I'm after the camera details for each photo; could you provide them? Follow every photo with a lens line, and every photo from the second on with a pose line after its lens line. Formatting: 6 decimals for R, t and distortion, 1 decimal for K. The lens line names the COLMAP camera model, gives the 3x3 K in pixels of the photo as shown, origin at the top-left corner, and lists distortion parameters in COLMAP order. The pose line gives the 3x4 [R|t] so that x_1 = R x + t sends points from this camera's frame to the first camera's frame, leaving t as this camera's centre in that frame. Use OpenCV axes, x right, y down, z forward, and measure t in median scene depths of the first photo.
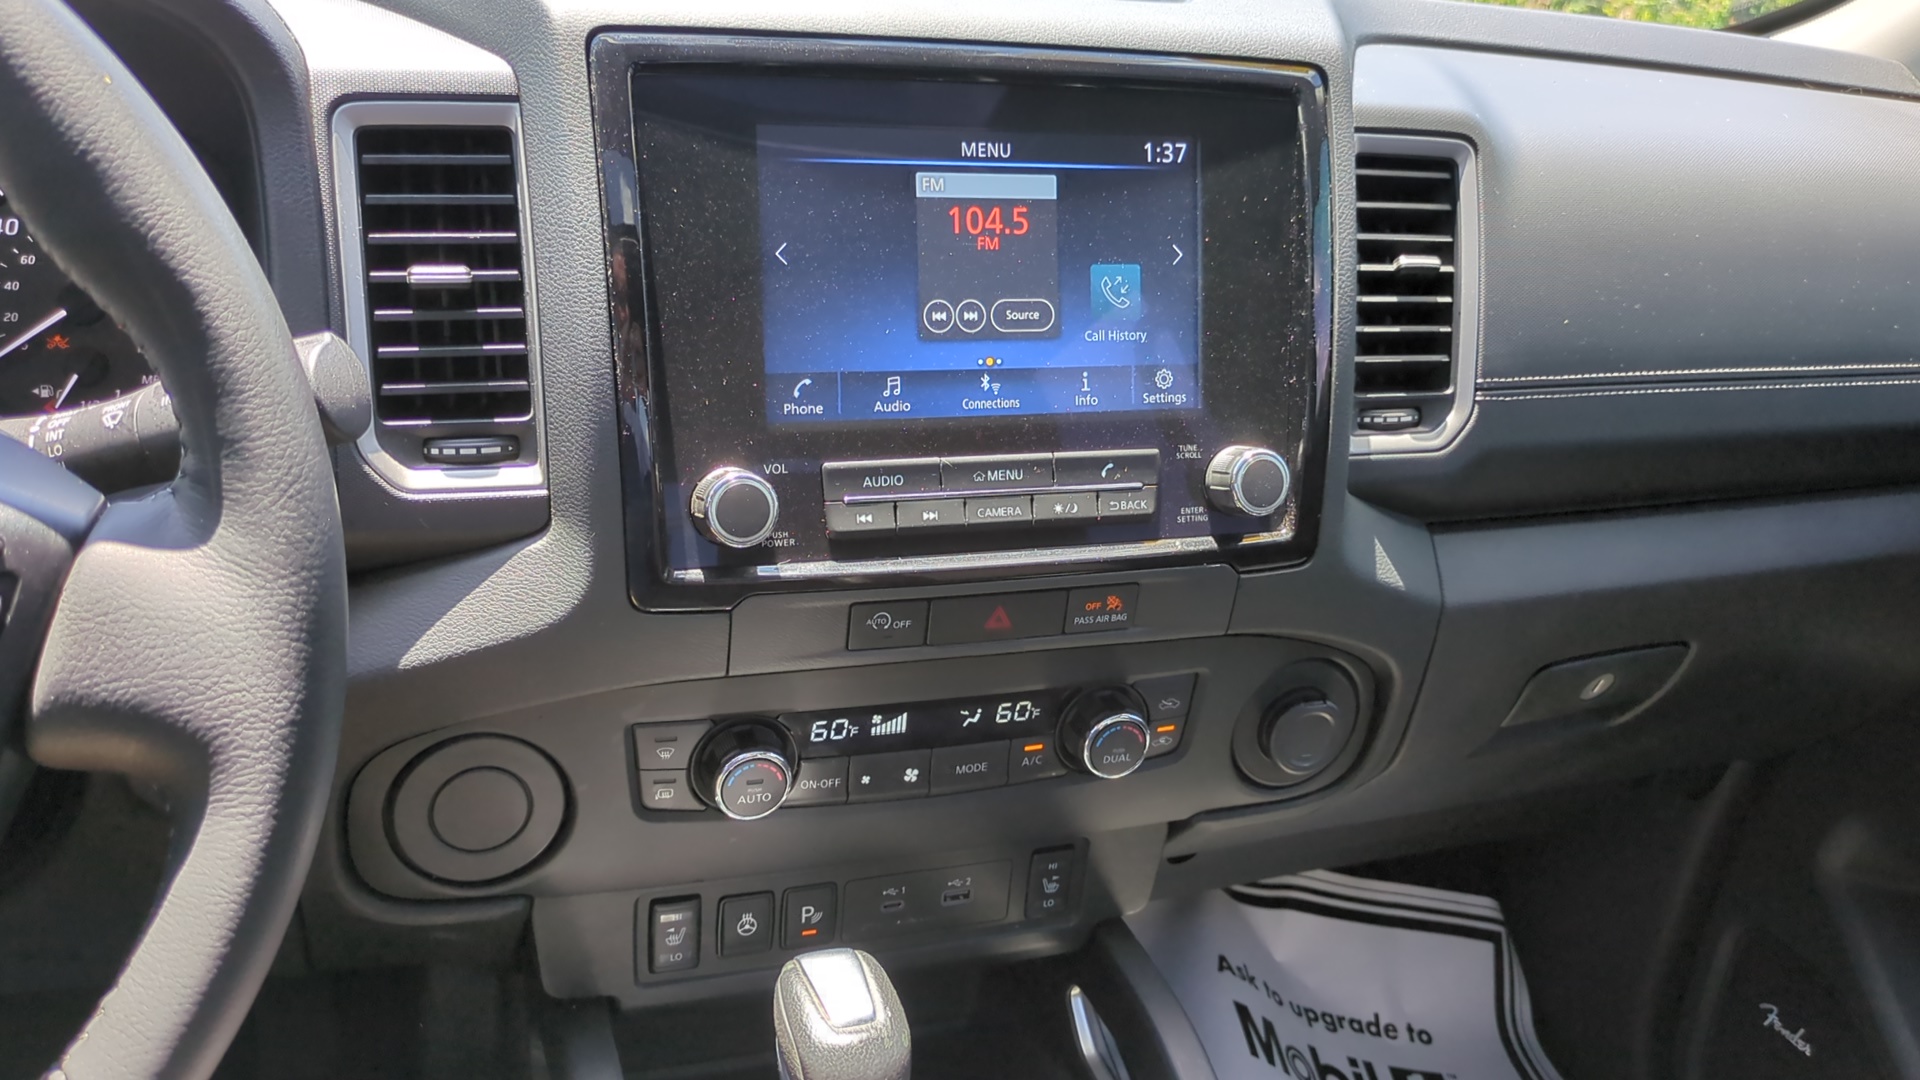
lens RADIAL K [[1623.1, 0, 960.0], [0, 1623.1, 540.0], [0, 0, 1]] dist [0.050442, -0.120650]
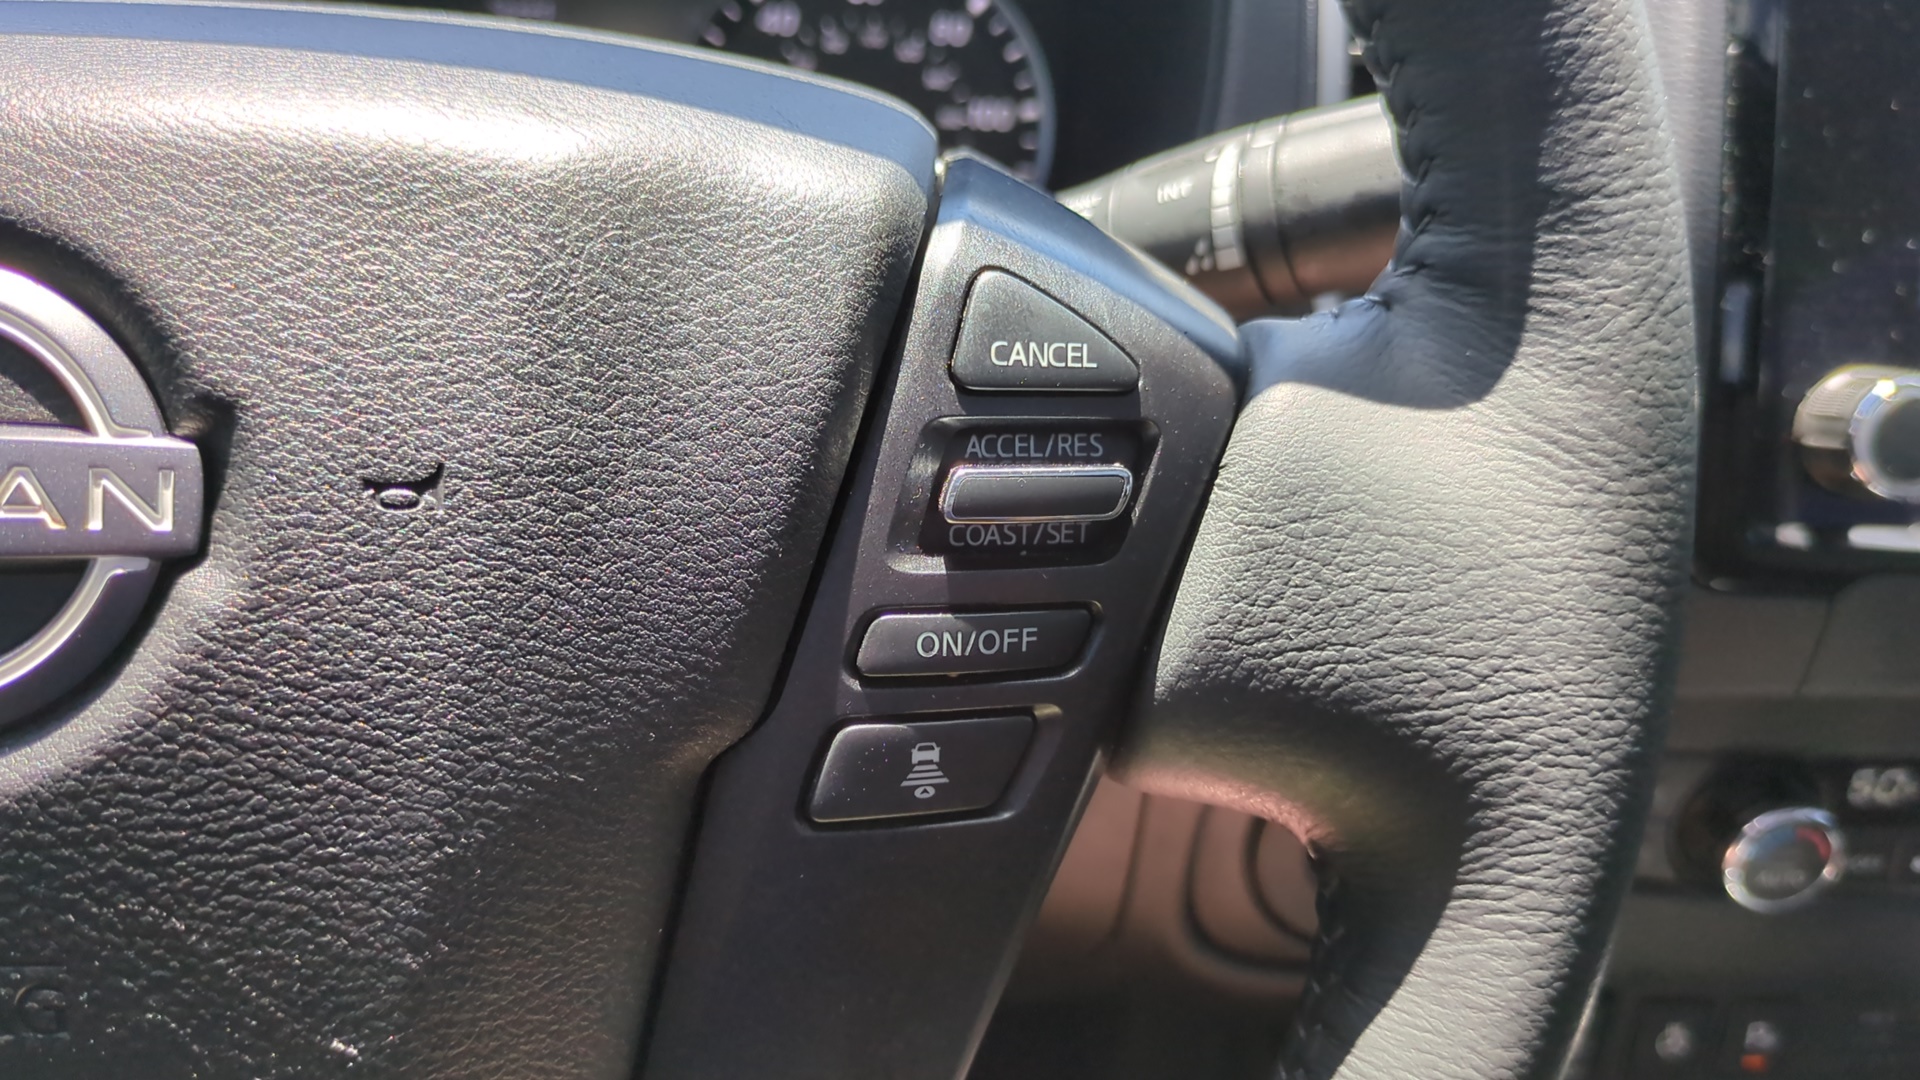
lens RADIAL K [[1623.1, 0, 960.0], [0, 1623.1, 540.0], [0, 0, 1]] dist [0.050442, -0.120650]
pose [[0.963015, 0.076837, -0.258258, -0.286926], [-0.072165, 0.997012, 0.027539, 0.026572], [0.259603, -0.007883, 0.965683, 0.271418]]
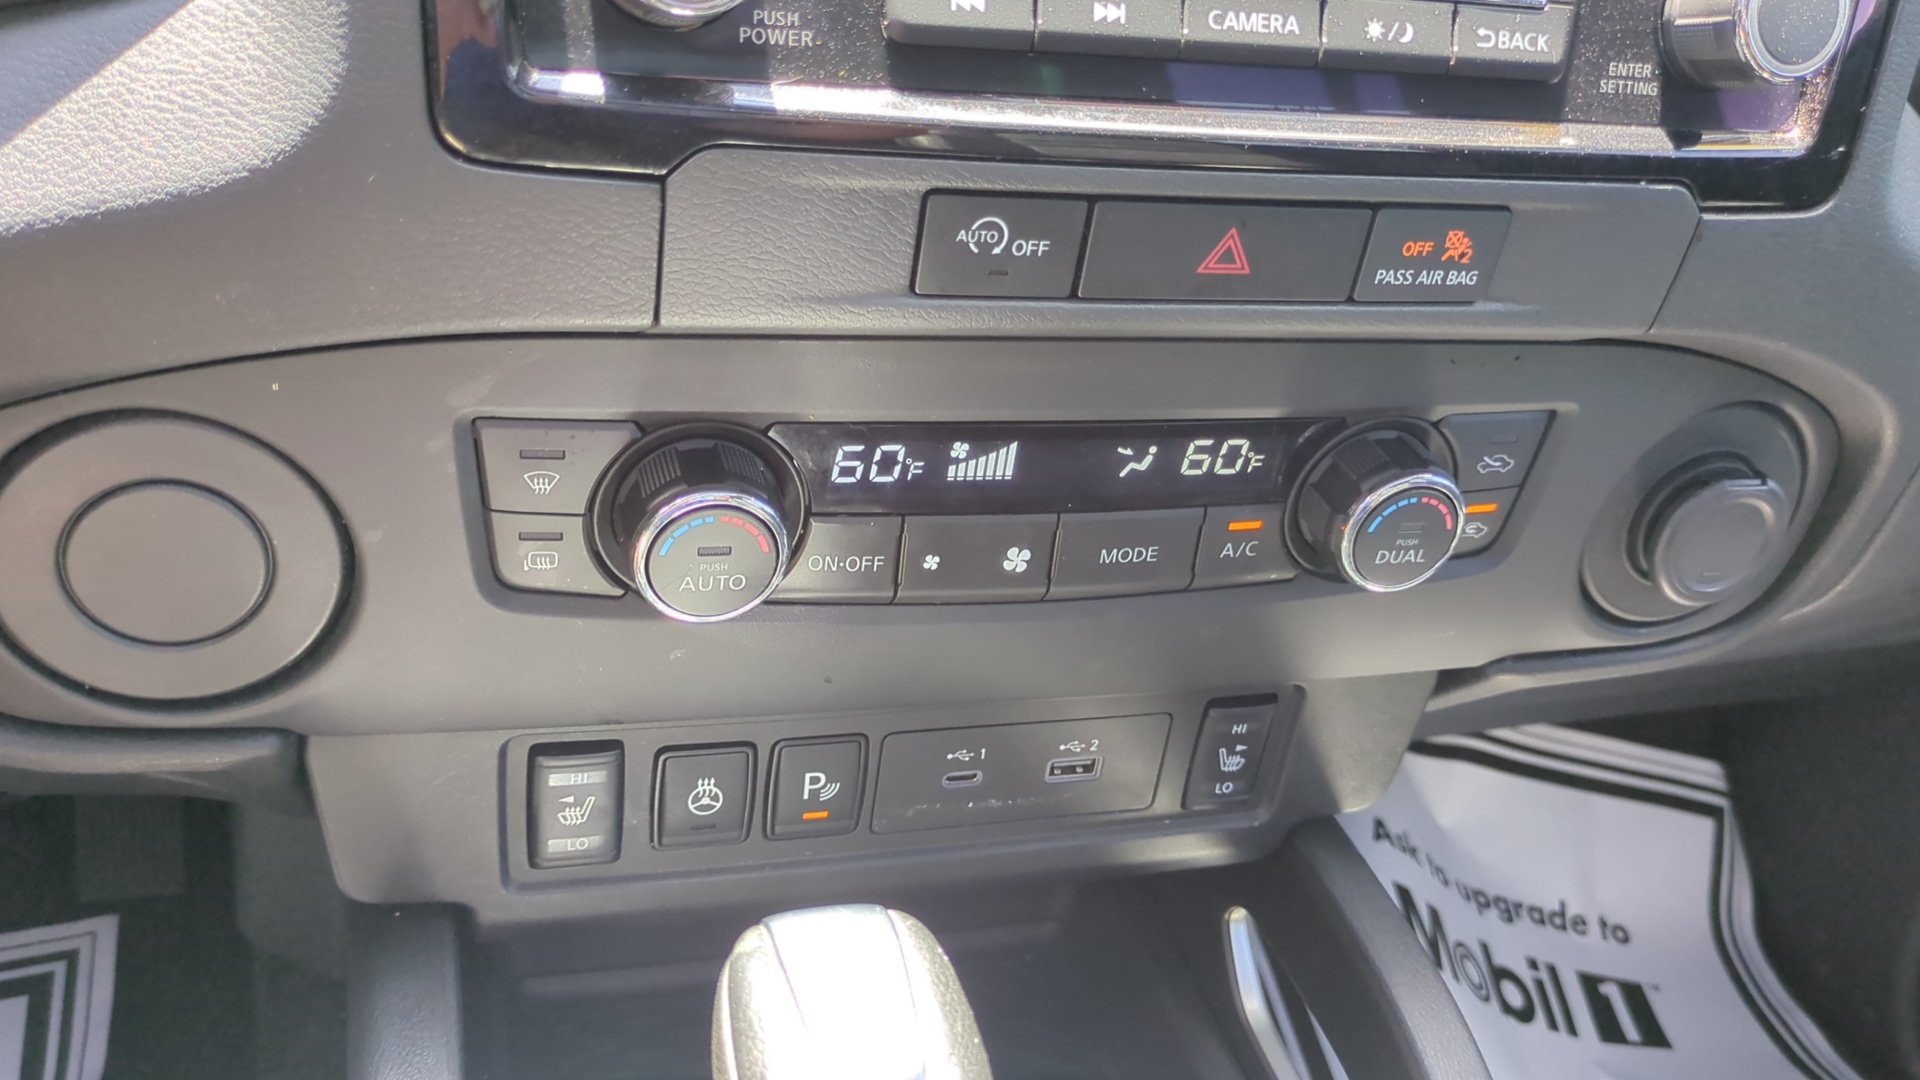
lens RADIAL K [[1623.1, 0, 960.0], [0, 1623.1, 540.0], [0, 0, 1]] dist [0.050442, -0.120650]
pose [[0.996818, 0.072513, -0.033112, -0.033118], [-0.067347, 0.988300, 0.136850, 0.070161], [0.042648, -0.134185, 0.990038, 0.497324]]
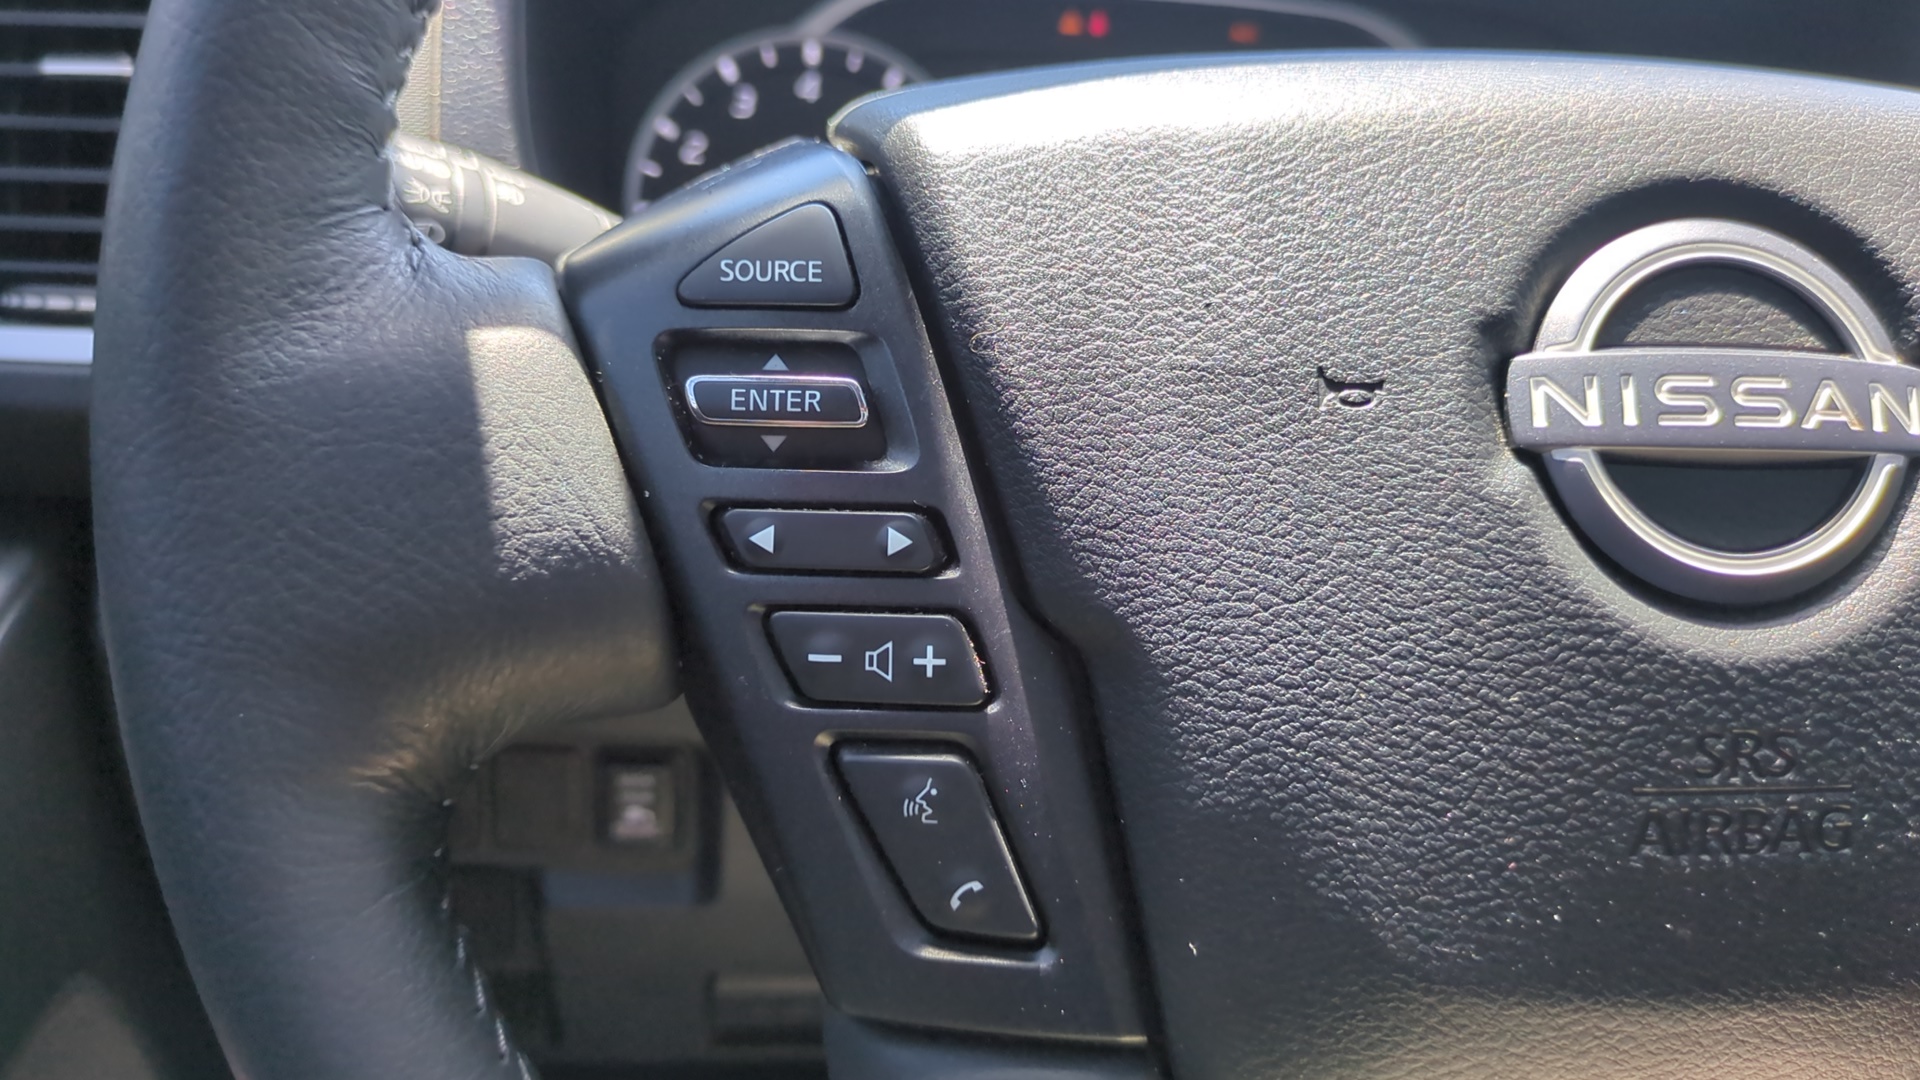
lens RADIAL K [[1623.1, 0, 960.0], [0, 1623.1, 540.0], [0, 0, 1]] dist [0.050442, -0.120650]
pose [[0.969234, 0.033618, -0.243836, -0.578822], [-0.055200, 0.995084, -0.082226, 0.098928], [0.239873, 0.093156, 0.966324, 0.134302]]
